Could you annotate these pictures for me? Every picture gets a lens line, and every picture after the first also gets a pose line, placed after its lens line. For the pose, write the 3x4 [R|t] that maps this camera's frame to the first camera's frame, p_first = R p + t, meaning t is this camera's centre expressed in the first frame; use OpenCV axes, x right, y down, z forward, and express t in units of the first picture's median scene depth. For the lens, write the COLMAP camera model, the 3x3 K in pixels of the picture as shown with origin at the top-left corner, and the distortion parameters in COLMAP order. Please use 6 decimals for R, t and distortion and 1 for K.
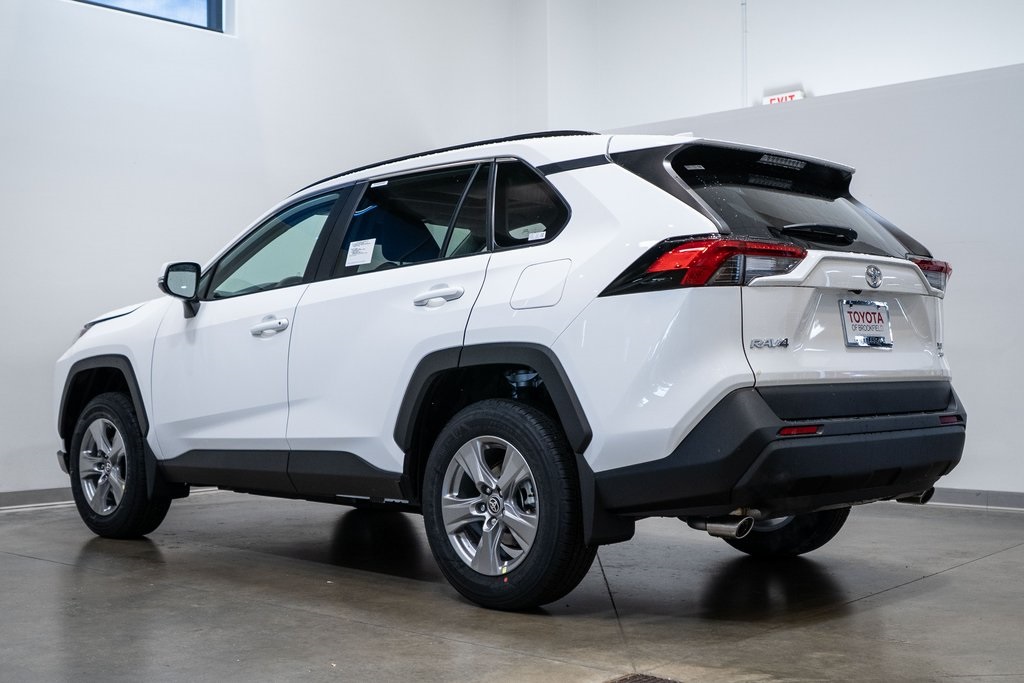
lens RADIAL K [[1321.1, 0, 514.6], [0, 1321.1, 341.1], [0, 0, 1]] dist [-0.004194, -0.017449]
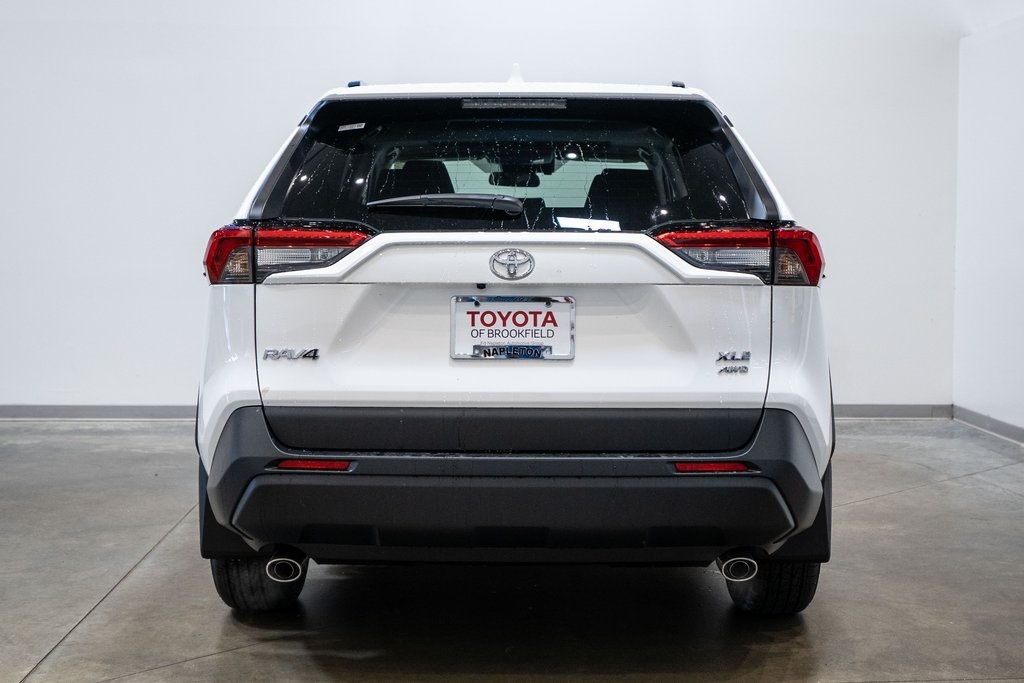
lens RADIAL K [[1321.1, 0, 514.6], [0, 1321.1, 341.1], [0, 0, 1]] dist [-0.004194, -0.017449]
pose [[0.686166, 0.060174, -0.724952, 0.863281], [0.005131, 0.996148, 0.087541, -0.075608], [0.727427, -0.063788, 0.683213, 0.535301]]
